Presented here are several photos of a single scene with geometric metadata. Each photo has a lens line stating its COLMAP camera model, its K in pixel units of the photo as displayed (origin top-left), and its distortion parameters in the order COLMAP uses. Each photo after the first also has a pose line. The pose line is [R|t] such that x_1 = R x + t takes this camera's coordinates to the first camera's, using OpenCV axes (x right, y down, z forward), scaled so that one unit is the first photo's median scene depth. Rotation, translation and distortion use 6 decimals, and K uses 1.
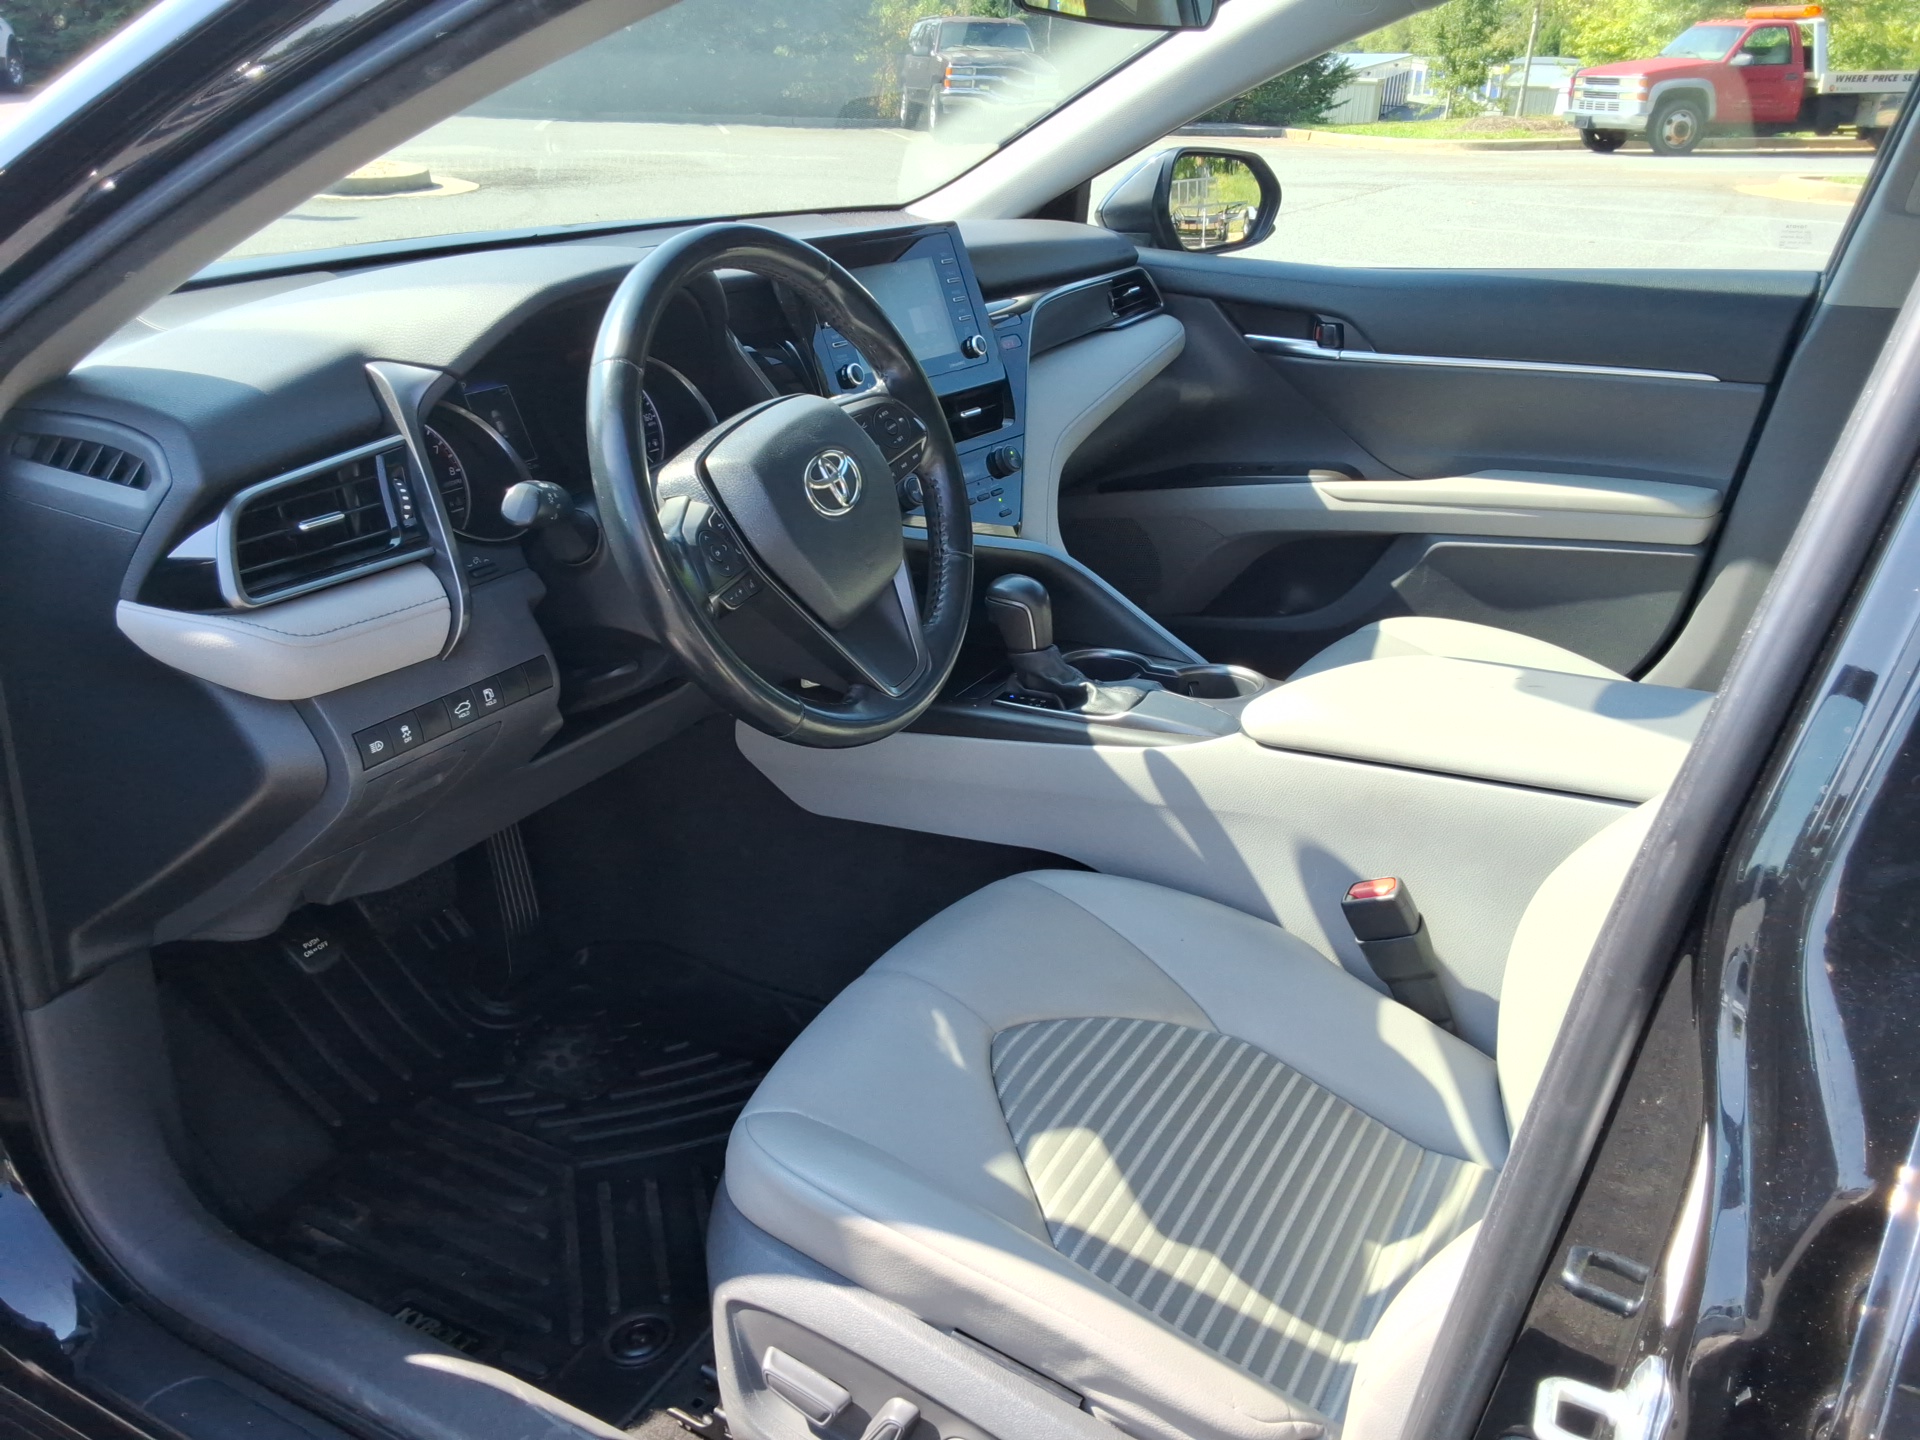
lens RADIAL K [[1554.1, 0, 940.0], [0, 1554.1, 711.7], [0, 0, 1]] dist [0.001692, -0.046704]
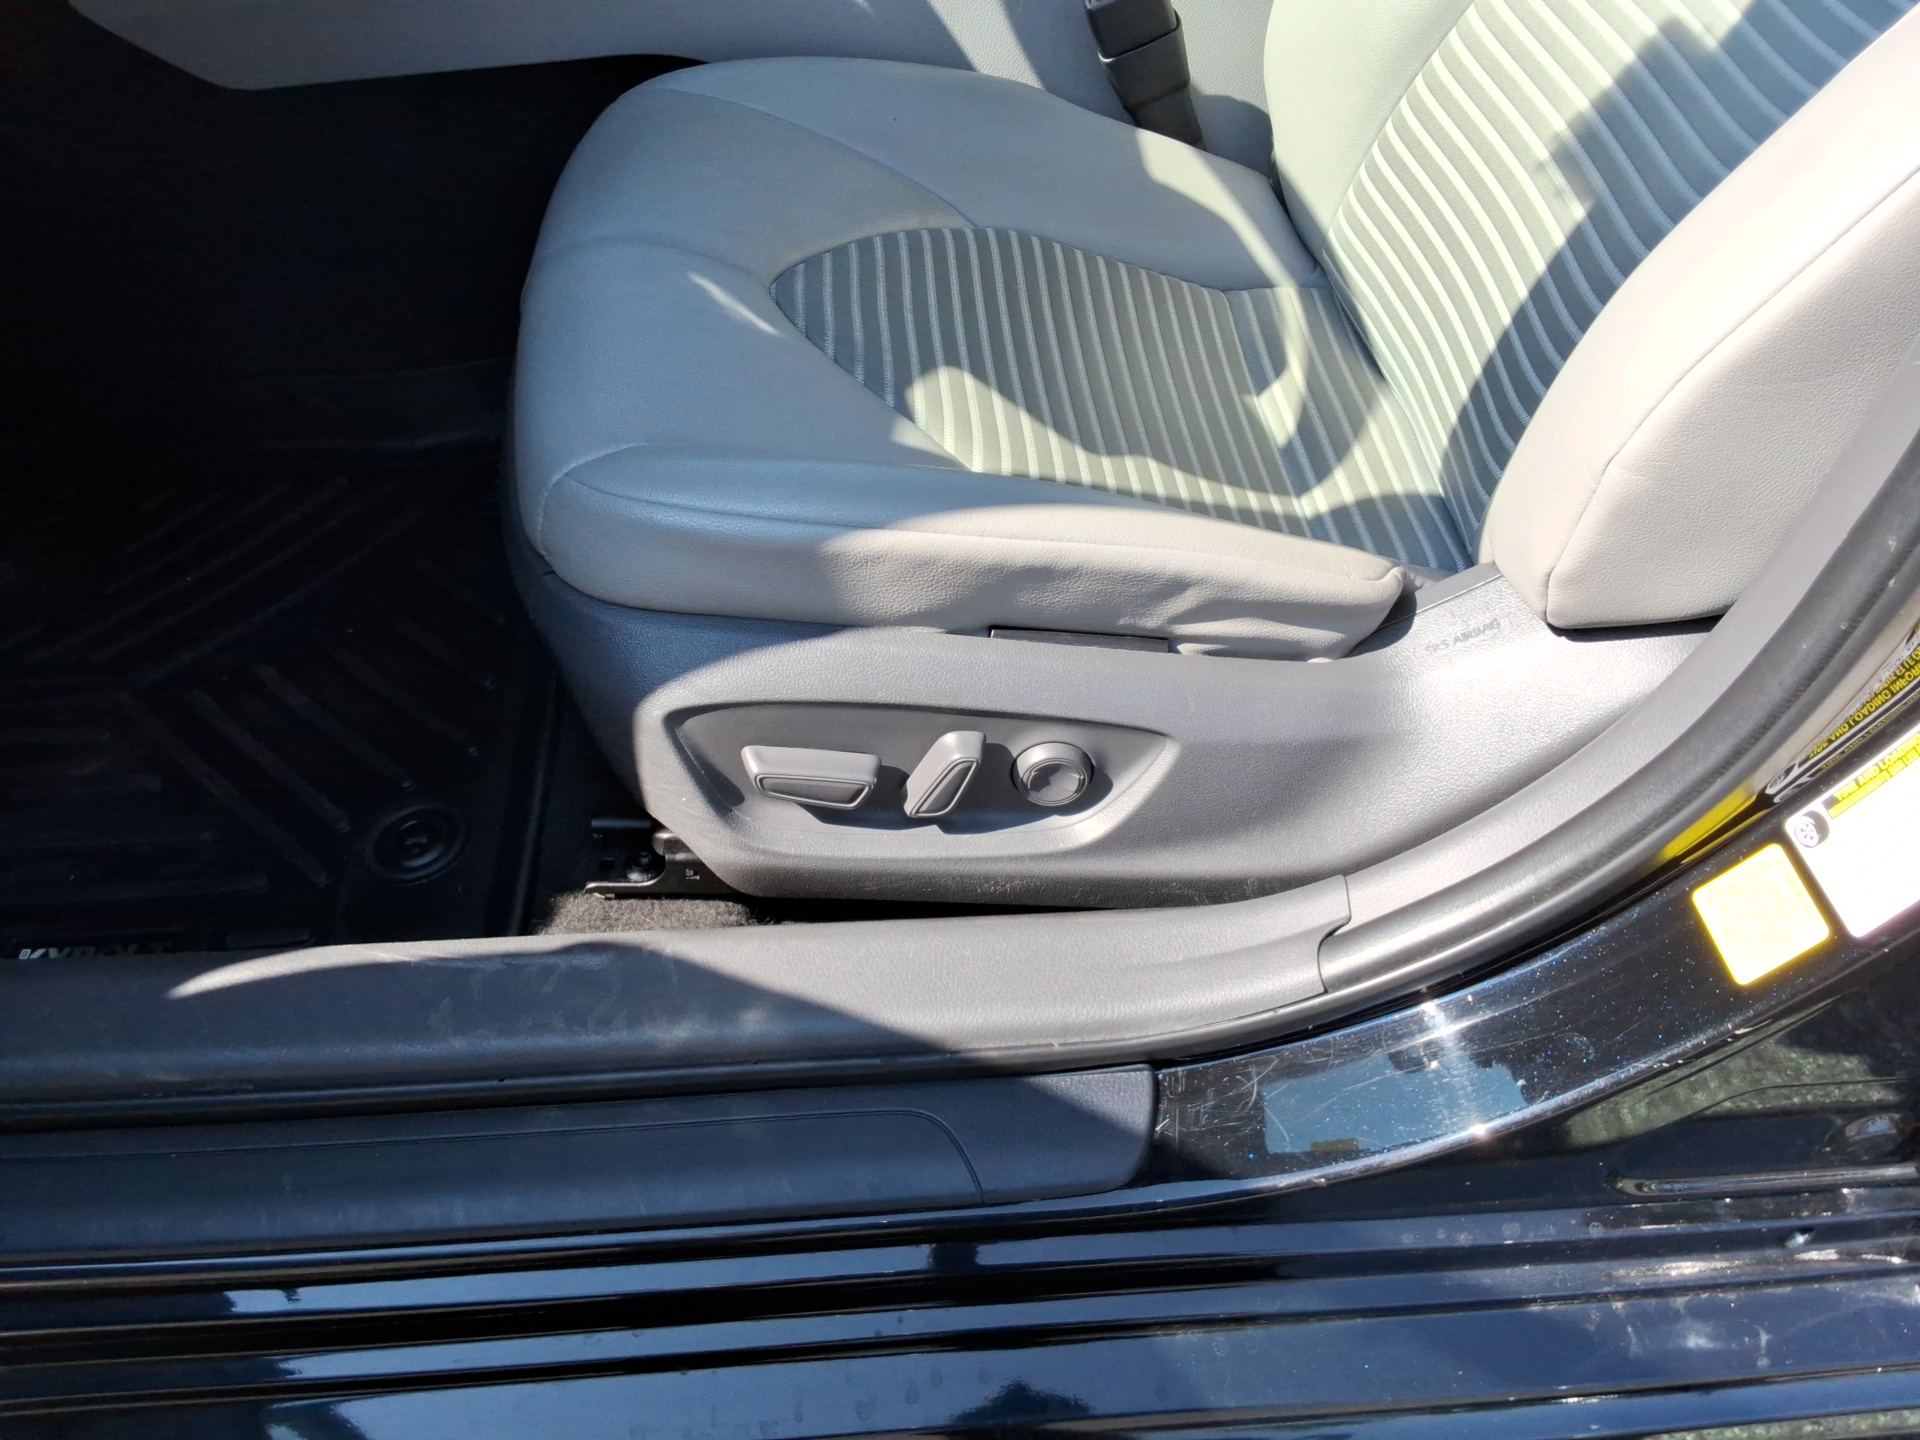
lens RADIAL K [[1536.5, 0, 969.1], [0, 1536.5, 711.5], [0, 0, 1]] dist [0.117651, -0.197625]
pose [[0.843152, -0.378017, 0.382357, -0.270941], [0.190551, 0.875057, 0.444932, 0.081119], [-0.502777, -0.302287, 0.809838, 0.328863]]
